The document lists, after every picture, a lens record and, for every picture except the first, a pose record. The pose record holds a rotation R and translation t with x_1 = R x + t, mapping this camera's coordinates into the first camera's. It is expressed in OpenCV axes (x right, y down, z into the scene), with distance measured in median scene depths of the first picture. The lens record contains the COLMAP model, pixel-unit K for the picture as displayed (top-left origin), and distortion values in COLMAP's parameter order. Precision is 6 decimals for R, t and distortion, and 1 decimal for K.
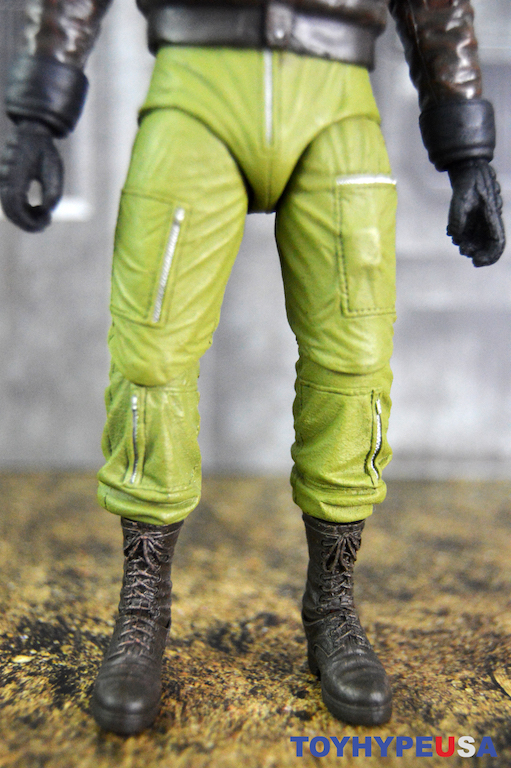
lens RADIAL K [[908.3, 0, 260.7], [0, 908.3, 385.3], [0, 0, 1]] dist [-0.082952, 0.000000]
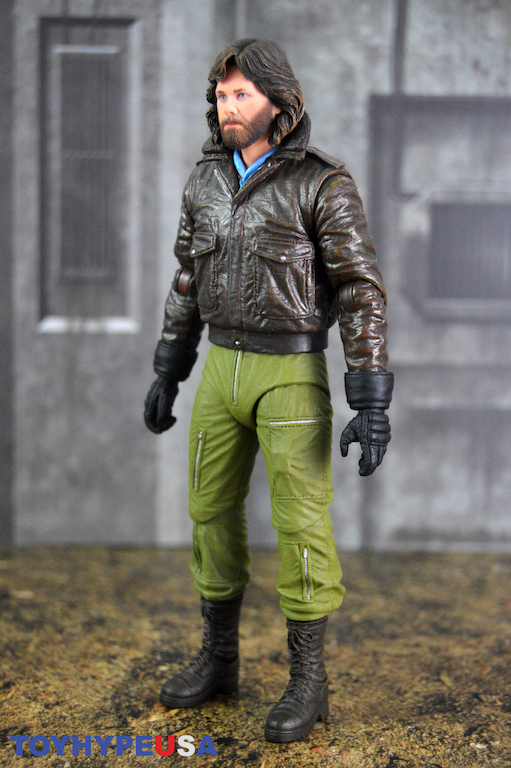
lens RADIAL K [[1271.4, 0, 254.9], [0, 1271.4, 385.8], [0, 0, 1]] dist [-0.036234, 0.000000]
pose [[0.999932, 0.000895, 0.011643, -0.101751], [-0.000693, 0.999849, -0.017340, -0.156330], [-0.011657, 0.017331, 0.999782, -1.179066]]
